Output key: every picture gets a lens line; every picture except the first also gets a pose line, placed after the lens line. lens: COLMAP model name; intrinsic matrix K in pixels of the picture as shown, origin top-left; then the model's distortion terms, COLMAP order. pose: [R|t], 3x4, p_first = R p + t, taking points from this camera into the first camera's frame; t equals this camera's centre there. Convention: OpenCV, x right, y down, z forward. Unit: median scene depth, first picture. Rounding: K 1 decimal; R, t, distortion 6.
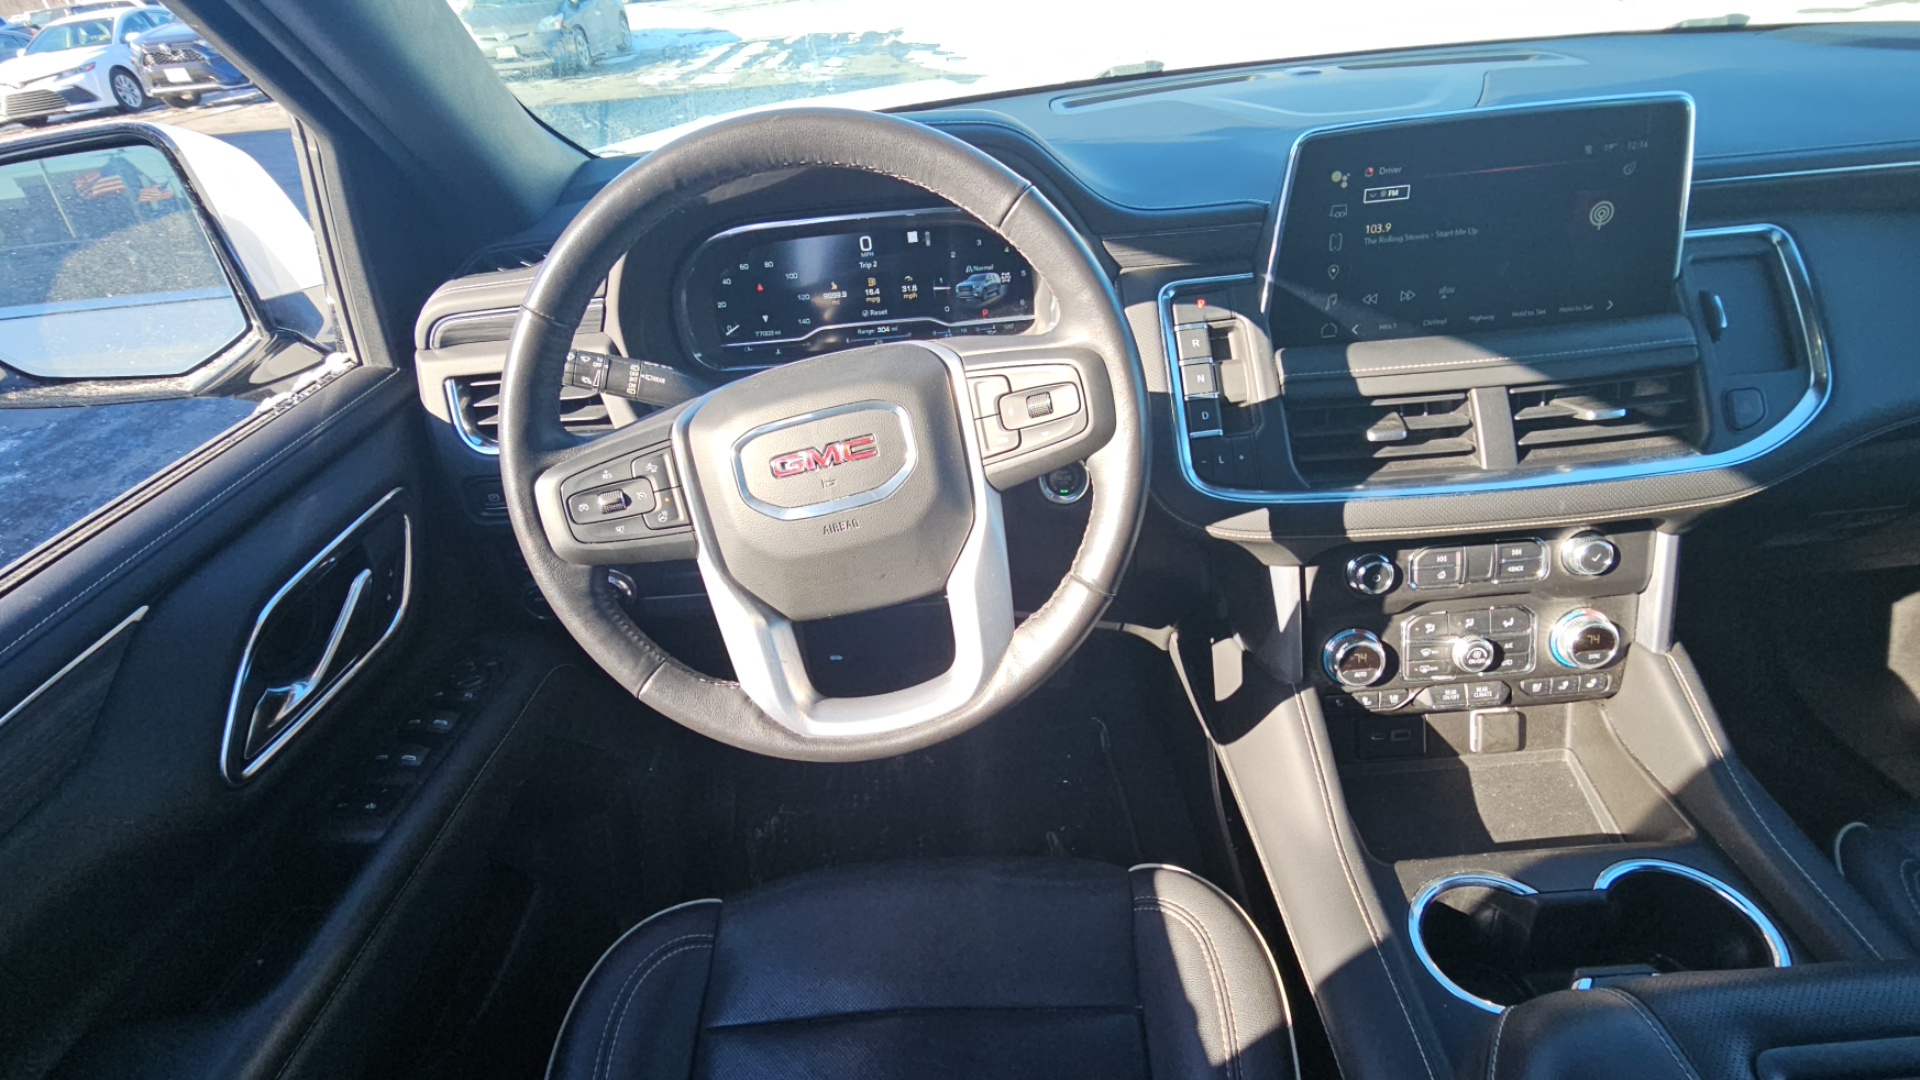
lens RADIAL K [[931.9, 0, 979.4], [0, 931.9, 541.4], [0, 0, 1]] dist [0.002714, -0.001703]
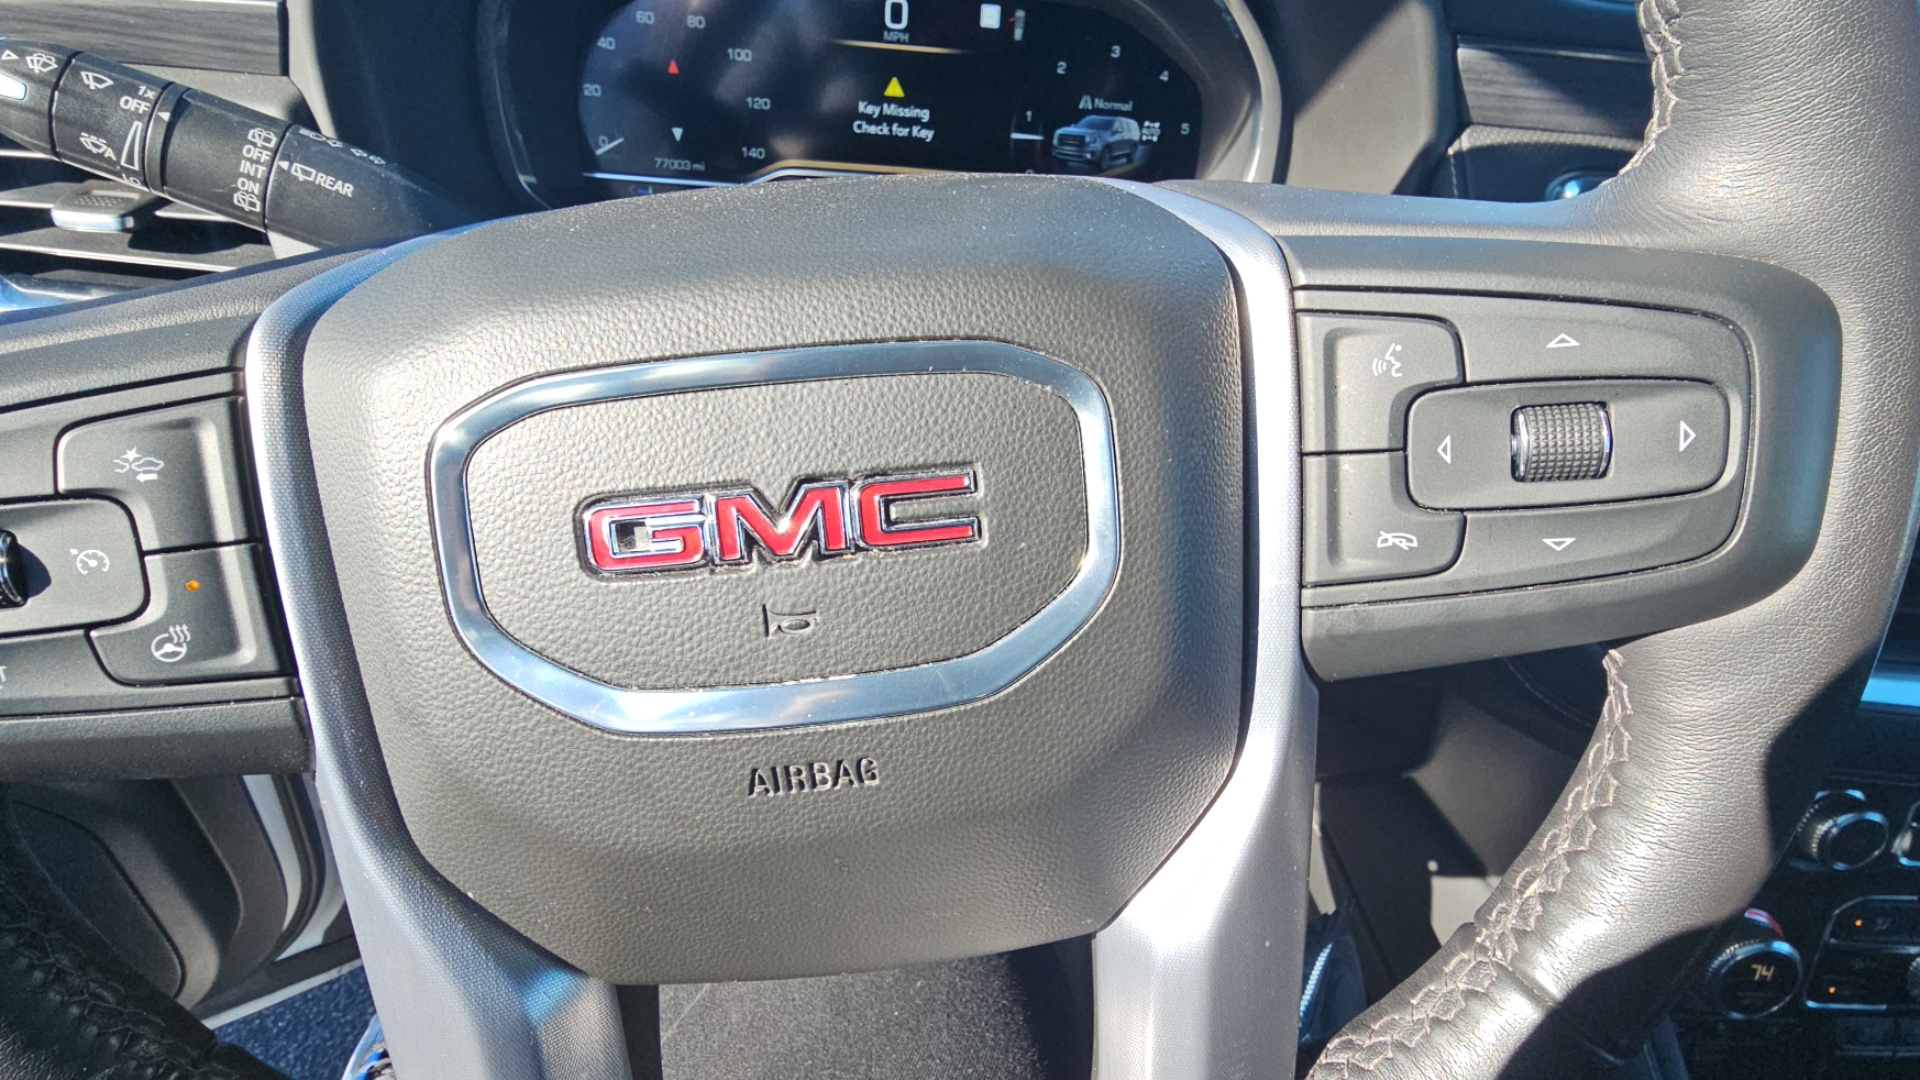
lens RADIAL K [[945.6, 0, 980.7], [0, 945.6, 540.9], [0, 0, 1]] dist [0.000911, -0.001802]
pose [[0.986992, 0.129233, 0.095633, -0.105716], [-0.134471, 0.989630, 0.050493, -0.082893], [-0.088116, -0.062696, 0.994135, 0.560112]]
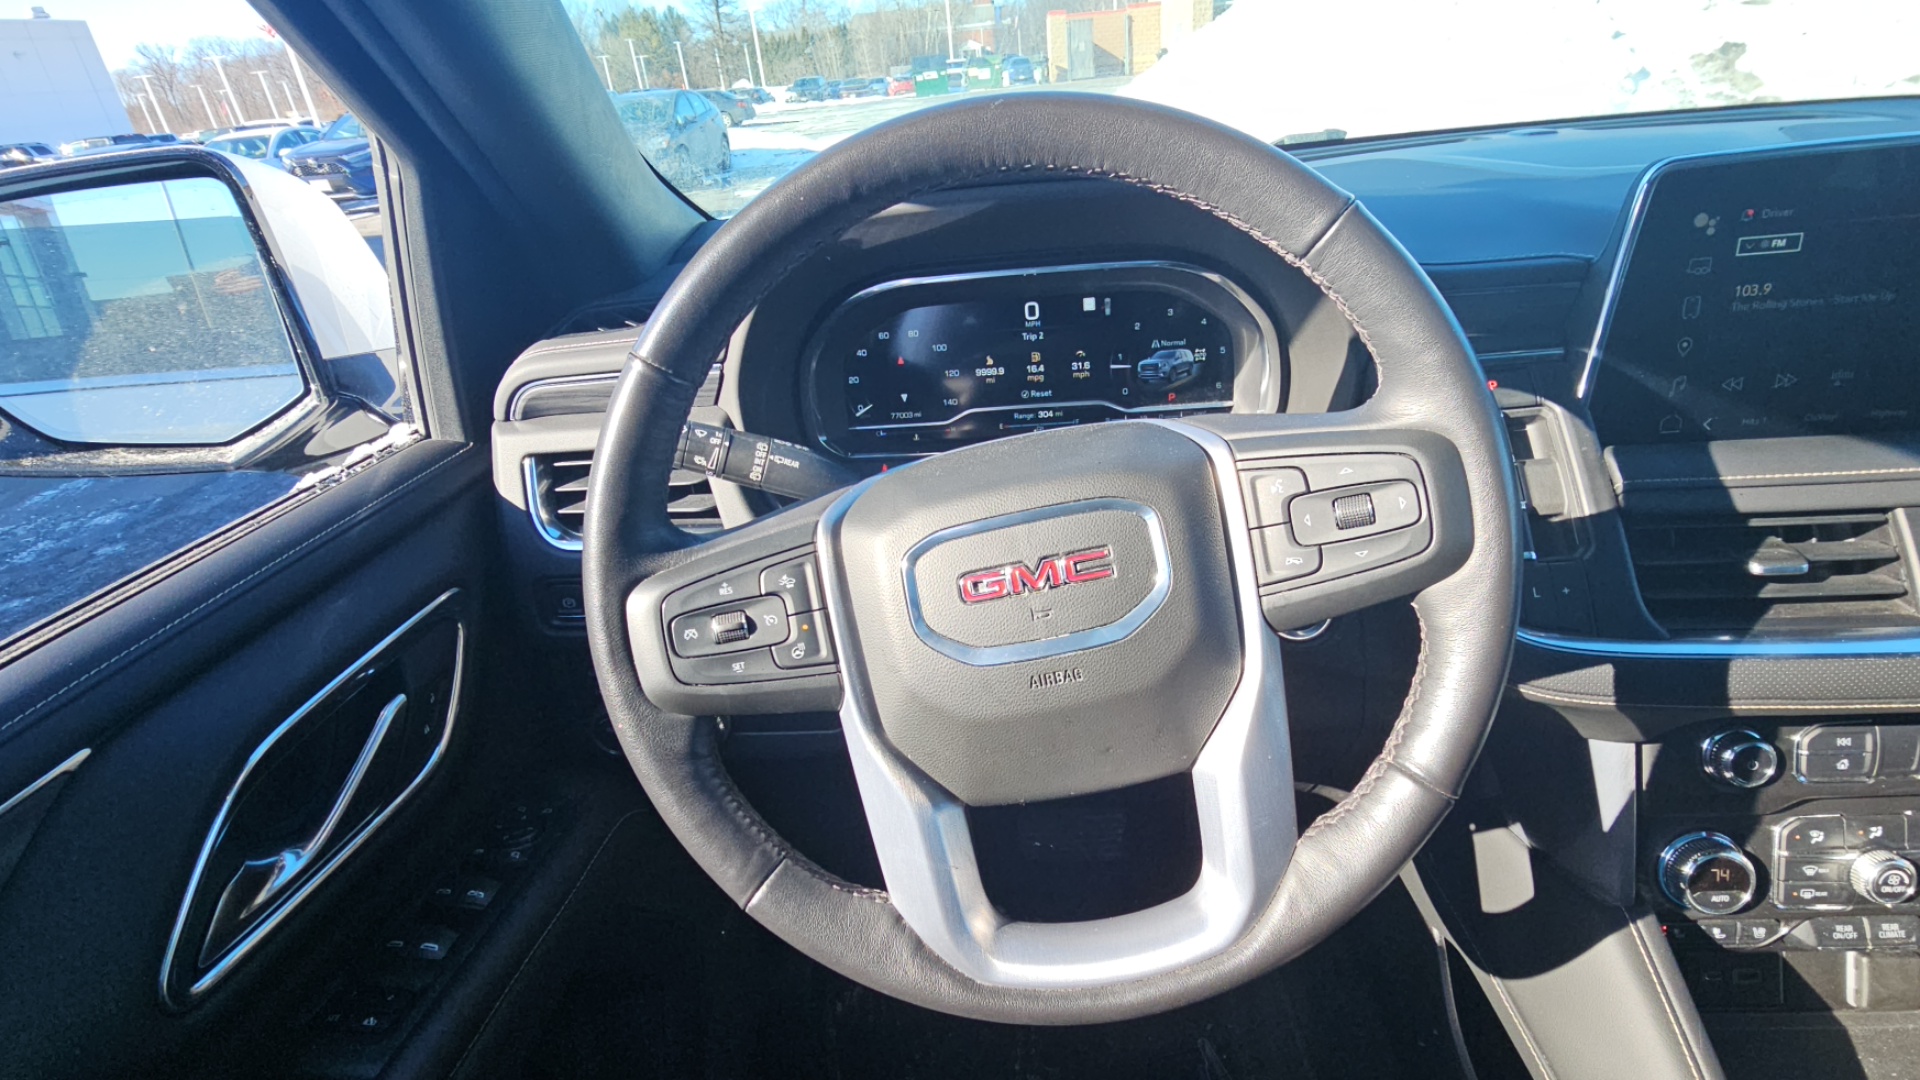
lens RADIAL K [[931.9, 0, 979.4], [0, 931.9, 541.4], [0, 0, 1]] dist [0.002714, -0.001703]
pose [[0.997252, 0.033731, -0.065963, -0.126941], [-0.040711, 0.993370, -0.107513, -0.030882], [0.061899, 0.109903, 0.992013, 0.238452]]
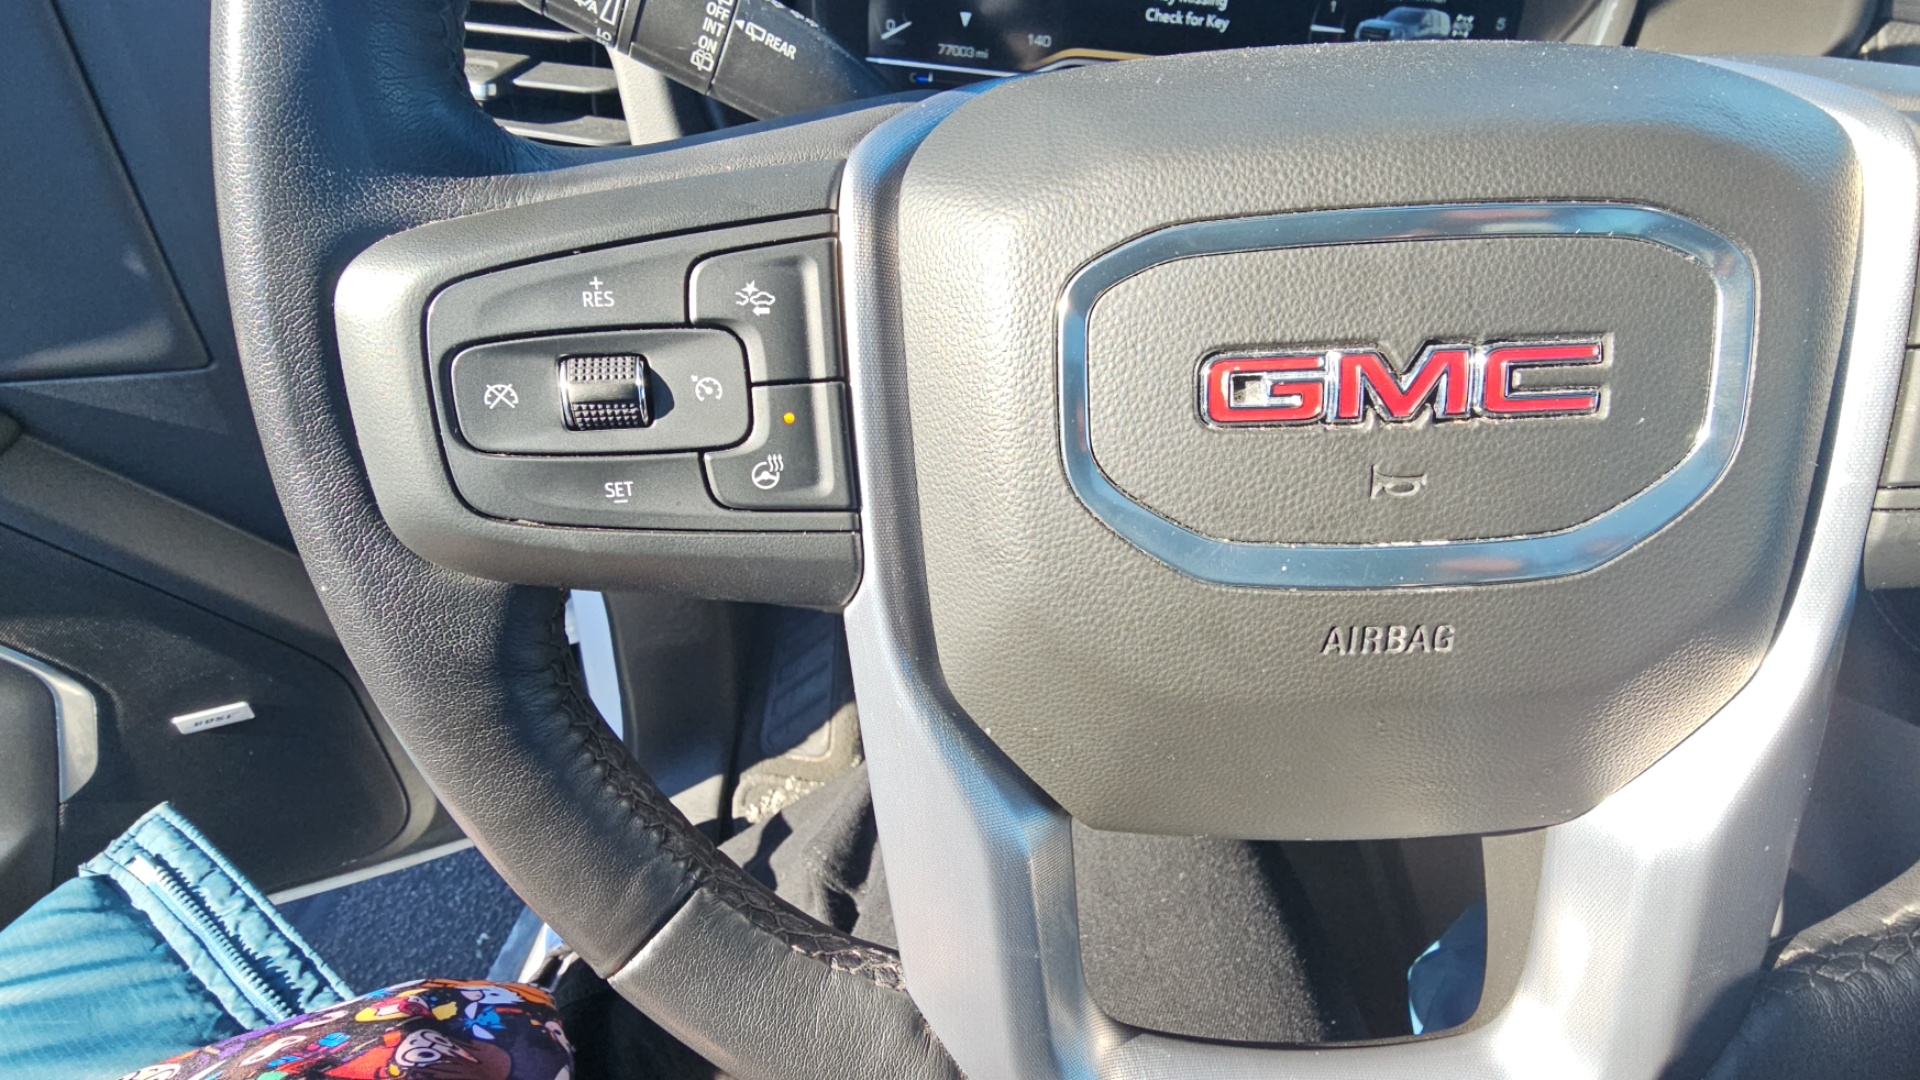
lens RADIAL K [[944.7, 0, 981.7], [0, 944.7, 539.2], [0, 0, 1]] dist [0.003515, -0.001241]
pose [[0.982207, 0.186459, 0.022435, -0.220371], [-0.187762, 0.972462, 0.138066, -0.047968], [0.003927, -0.139822, 0.990169, 0.560175]]
